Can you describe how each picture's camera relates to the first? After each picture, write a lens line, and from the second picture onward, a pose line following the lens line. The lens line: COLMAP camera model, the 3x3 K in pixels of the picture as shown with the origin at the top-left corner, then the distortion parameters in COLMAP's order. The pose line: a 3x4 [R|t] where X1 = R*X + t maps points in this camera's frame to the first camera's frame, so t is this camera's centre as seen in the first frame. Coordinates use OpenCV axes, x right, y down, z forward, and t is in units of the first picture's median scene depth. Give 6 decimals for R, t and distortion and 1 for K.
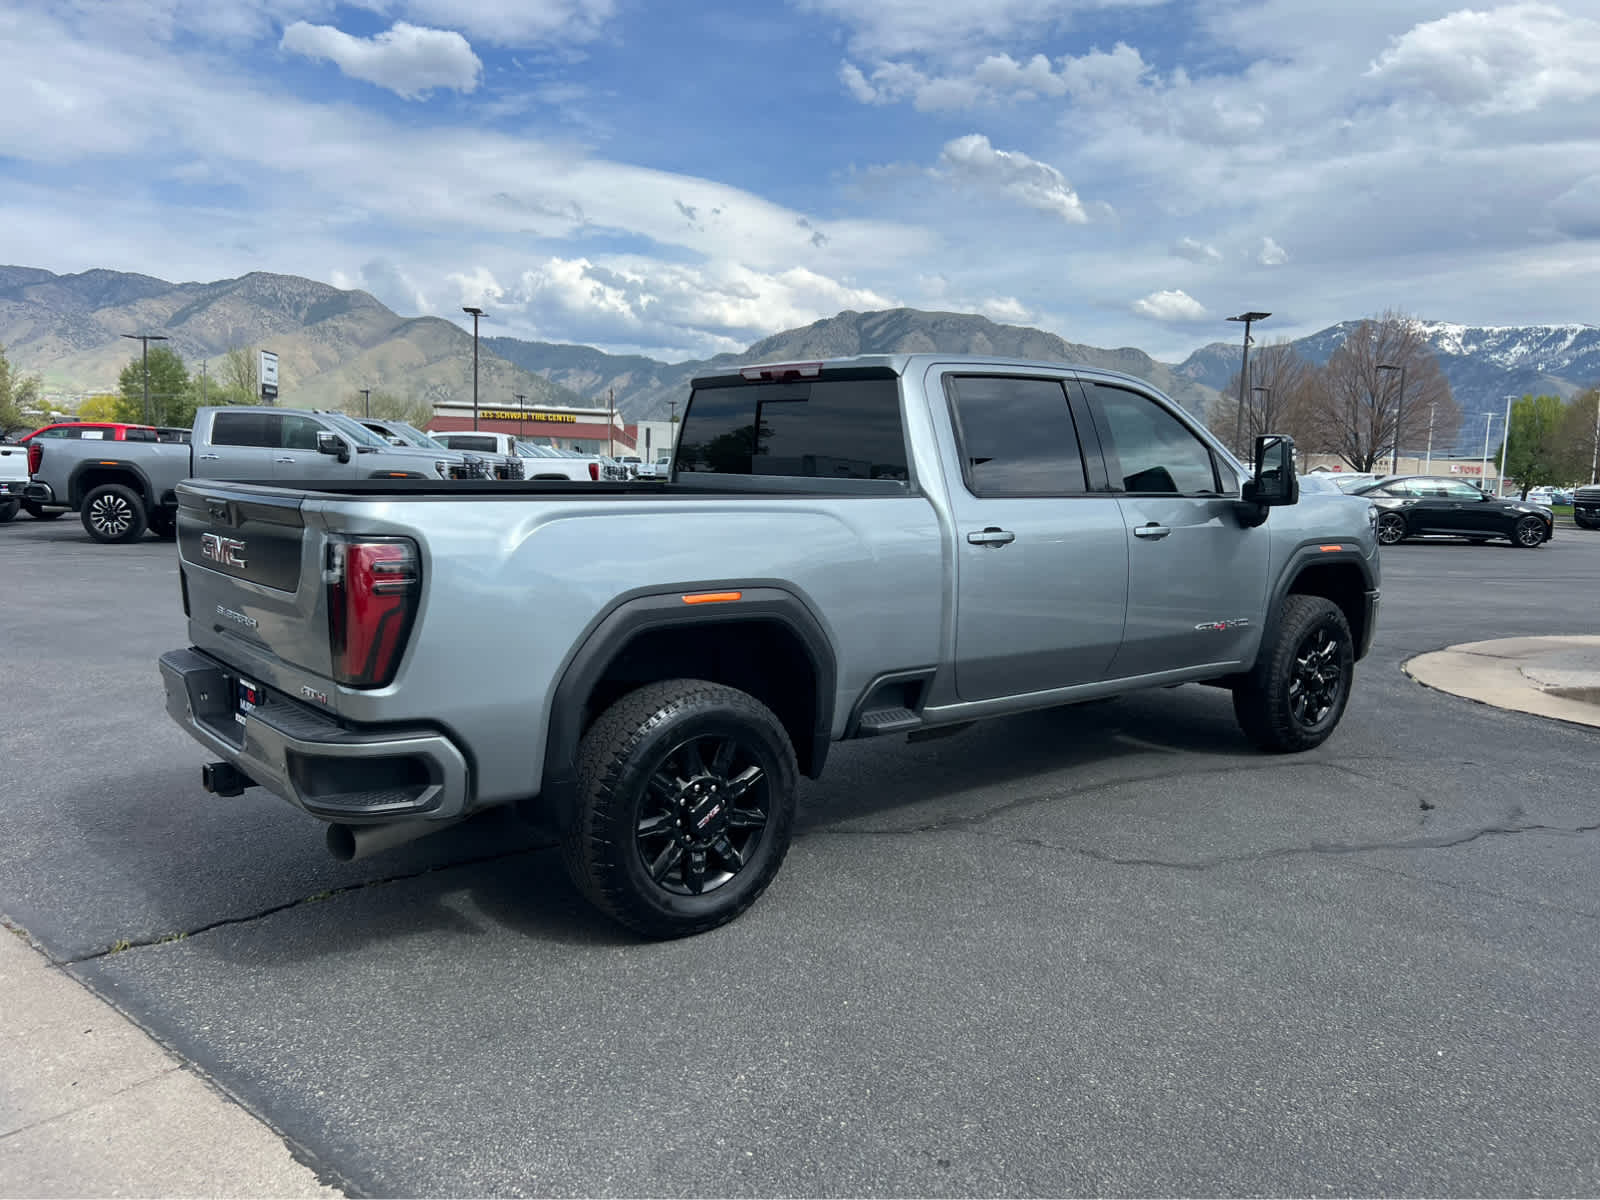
lens RADIAL K [[1201.9, 0, 819.9], [0, 1201.9, 665.9], [0, 0, 1]] dist [0.047662, -0.041174]
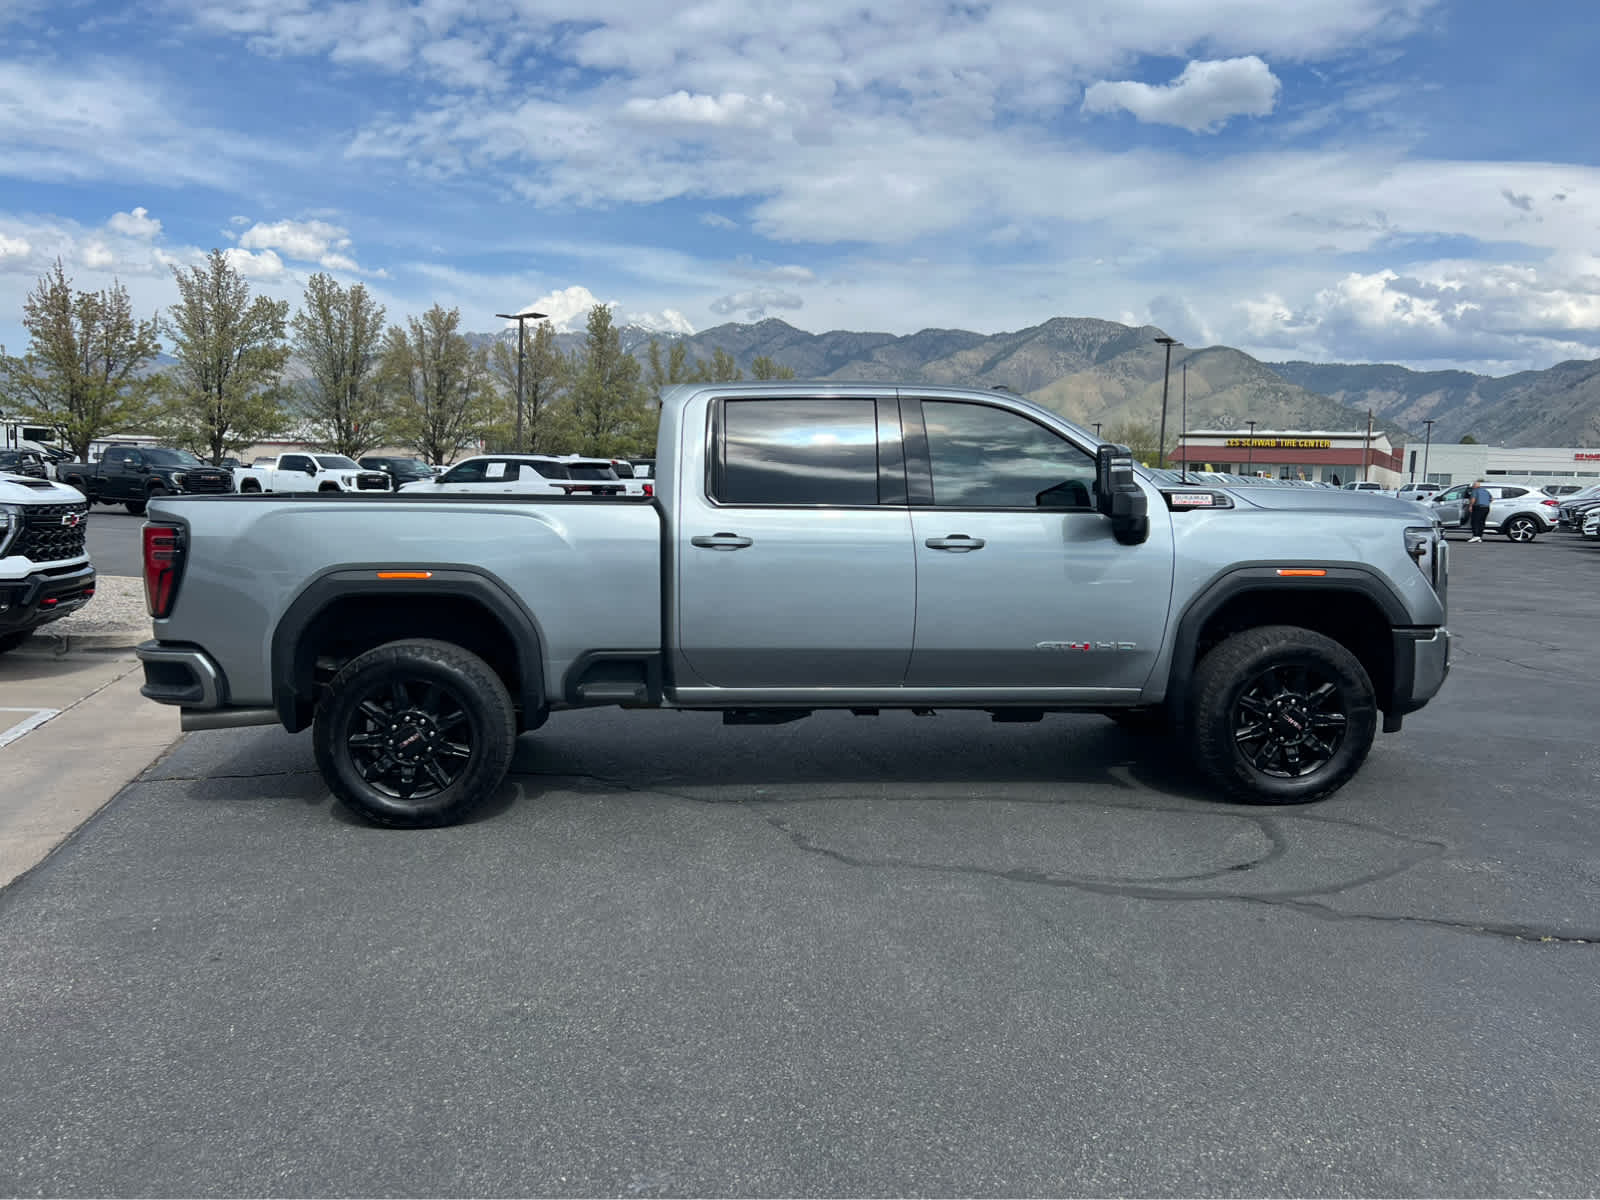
lens RADIAL K [[1217.7, 0, 803.3], [0, 1217.7, 647.7], [0, 0, 1]] dist [0.049515, -0.037149]
pose [[0.816394, 0.069798, -0.573262, 0.885035], [-0.092910, 0.995613, -0.011094, -0.003834], [0.569973, 0.062319, 0.819297, 0.105151]]
